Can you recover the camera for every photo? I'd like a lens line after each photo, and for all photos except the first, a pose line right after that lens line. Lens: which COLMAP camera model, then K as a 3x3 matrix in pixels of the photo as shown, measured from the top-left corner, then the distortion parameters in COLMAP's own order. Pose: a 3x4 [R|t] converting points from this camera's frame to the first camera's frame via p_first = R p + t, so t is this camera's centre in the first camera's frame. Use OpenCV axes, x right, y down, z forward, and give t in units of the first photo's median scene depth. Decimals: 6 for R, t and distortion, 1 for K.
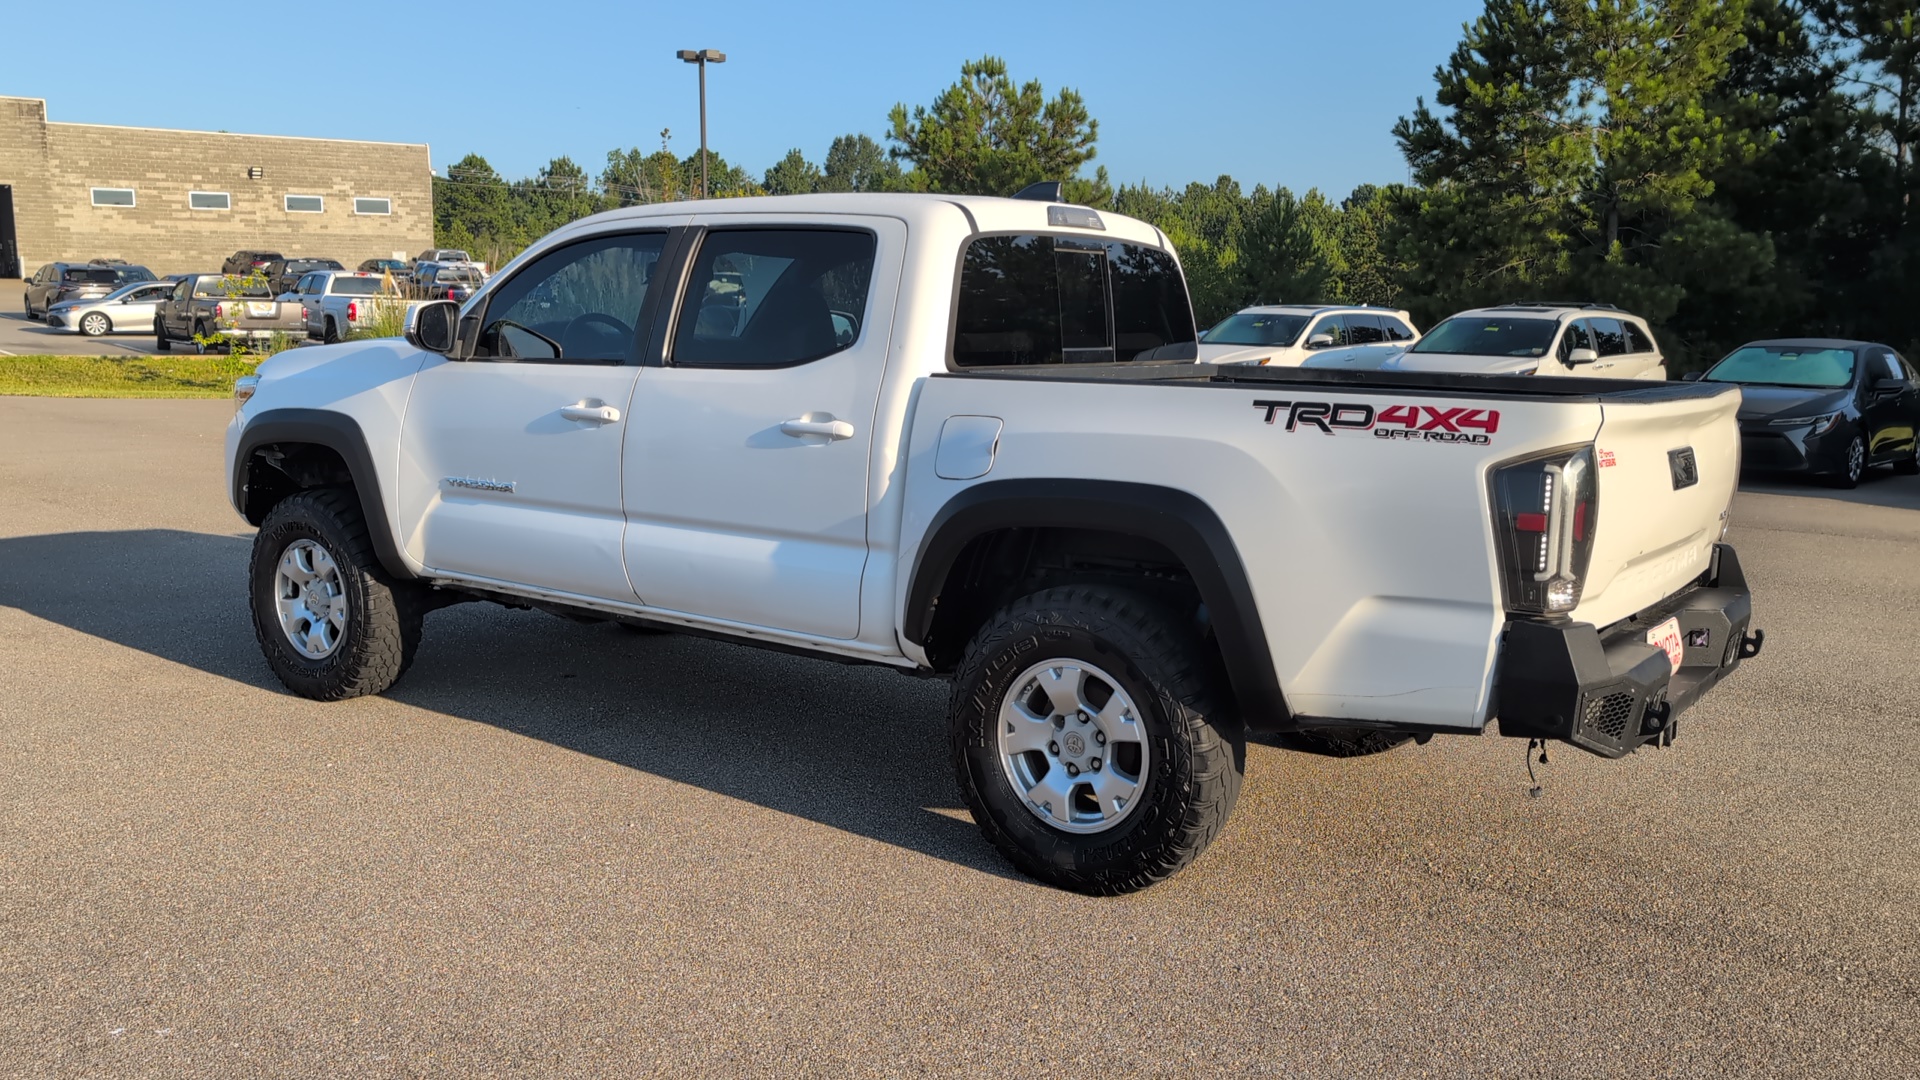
lens RADIAL K [[1591.0, 0, 960.0], [0, 1591.0, 540.0], [0, 0, 1]] dist [0.051866, -0.070717]
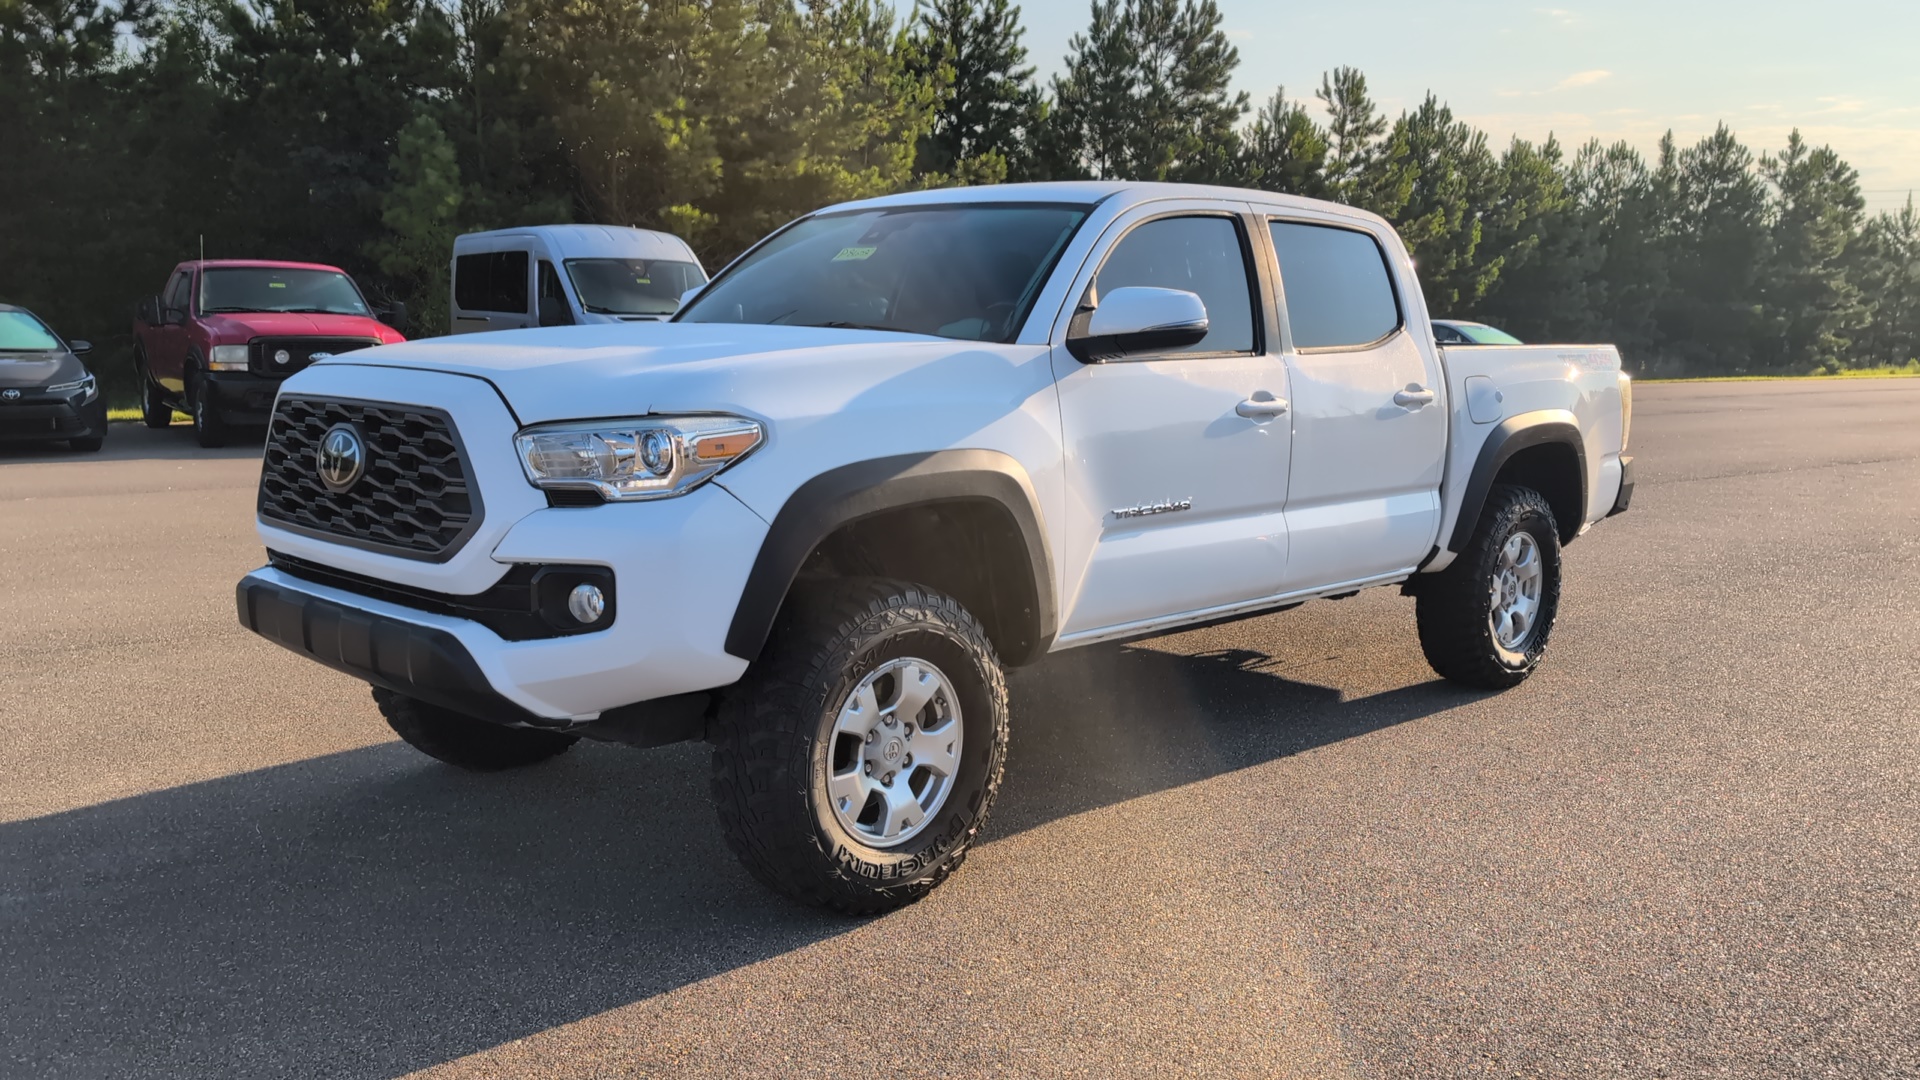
lens RADIAL K [[1613.7, 0, 960.0], [0, 1613.7, 540.0], [0, 0, 1]] dist [0.010974, -0.047555]
pose [[0.137639, -0.151115, 0.978887, -1.473068], [0.123384, 0.983211, 0.134434, -0.186916], [-0.982767, 0.102275, 0.153973, 1.255752]]
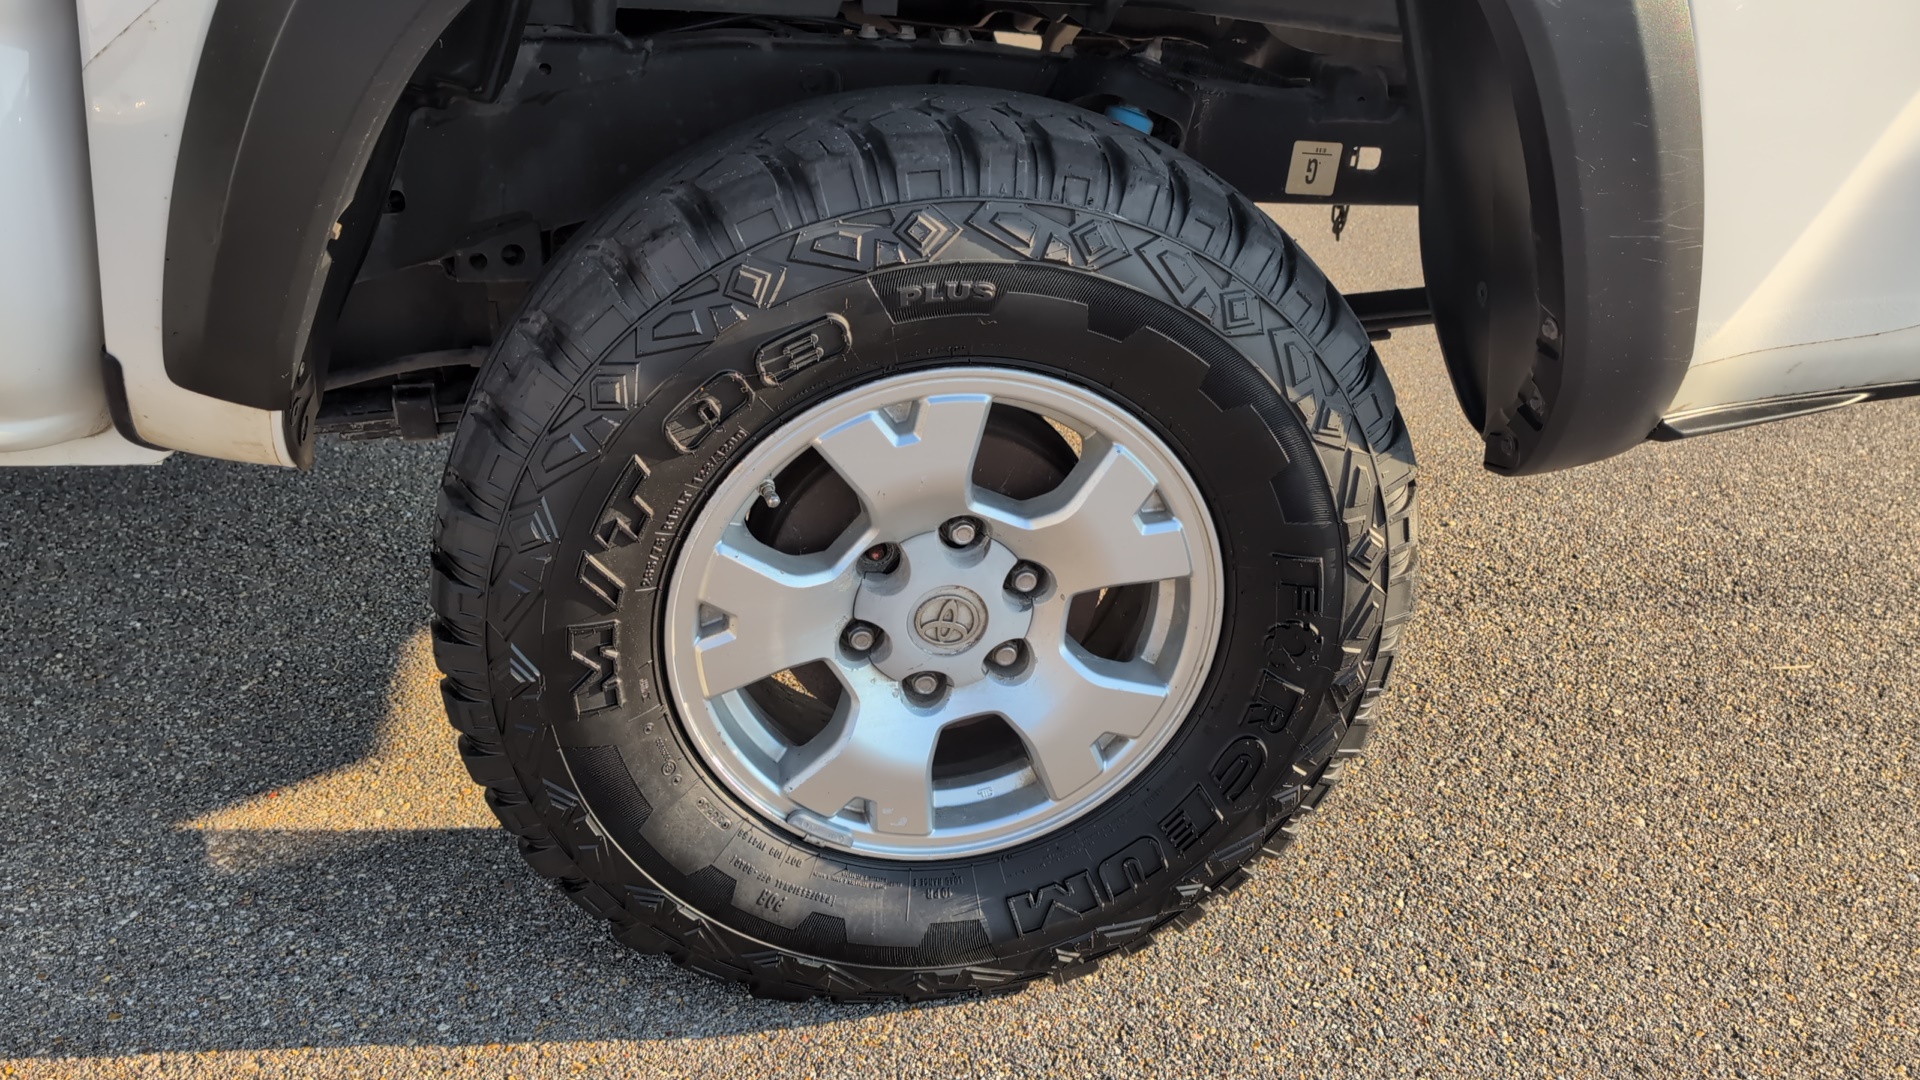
lens RADIAL K [[1613.7, 0, 960.0], [0, 1613.7, 540.0], [0, 0, 1]] dist [0.010974, -0.047555]
pose [[0.716334, -0.290113, 0.634586, -0.122679], [0.048658, 0.928021, 0.369337, -0.004481], [-0.696058, -0.233692, 0.678889, 0.773228]]
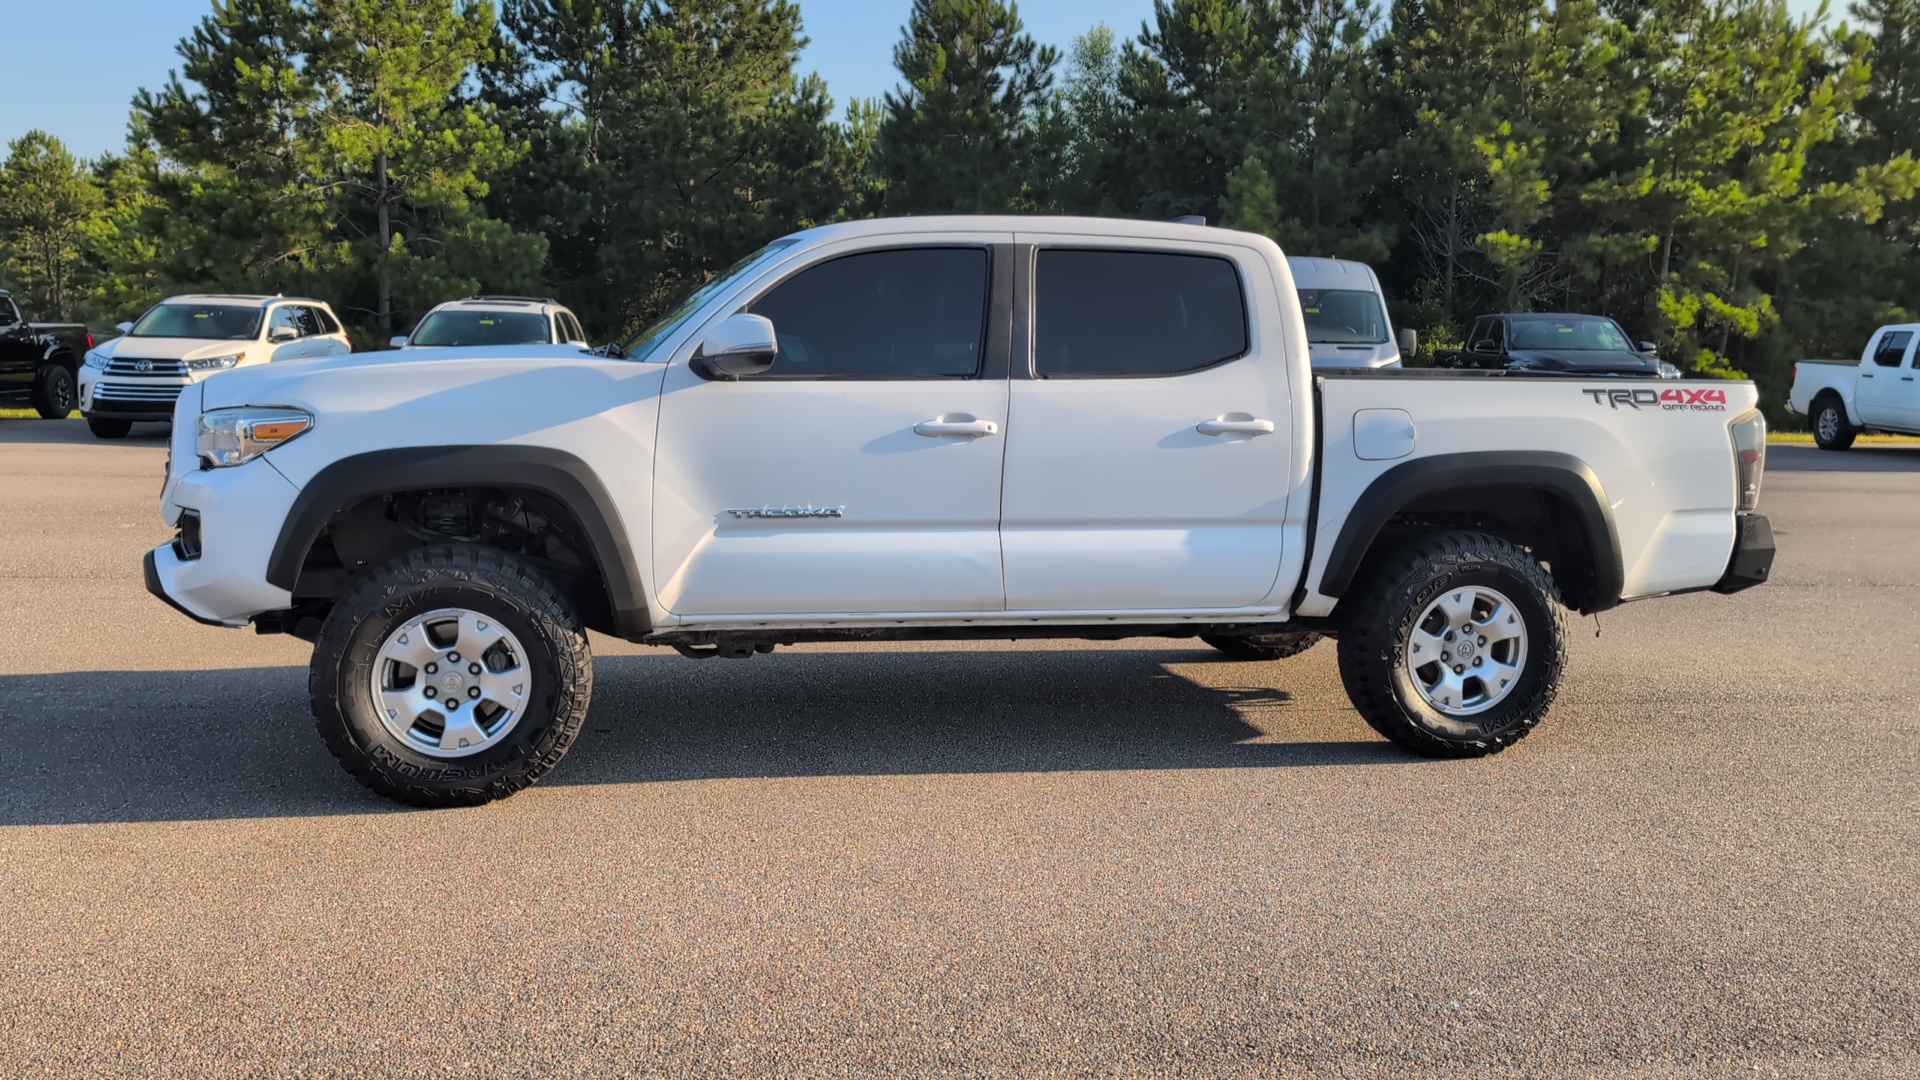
lens RADIAL K [[1591.0, 0, 960.0], [0, 1591.0, 540.0], [0, 0, 1]] dist [0.051866, -0.070717]
pose [[0.669826, -0.102466, 0.735414, -1.179147], [0.096365, 0.994052, 0.050731, -0.072606], [-0.736238, 0.036887, 0.675716, 0.392634]]
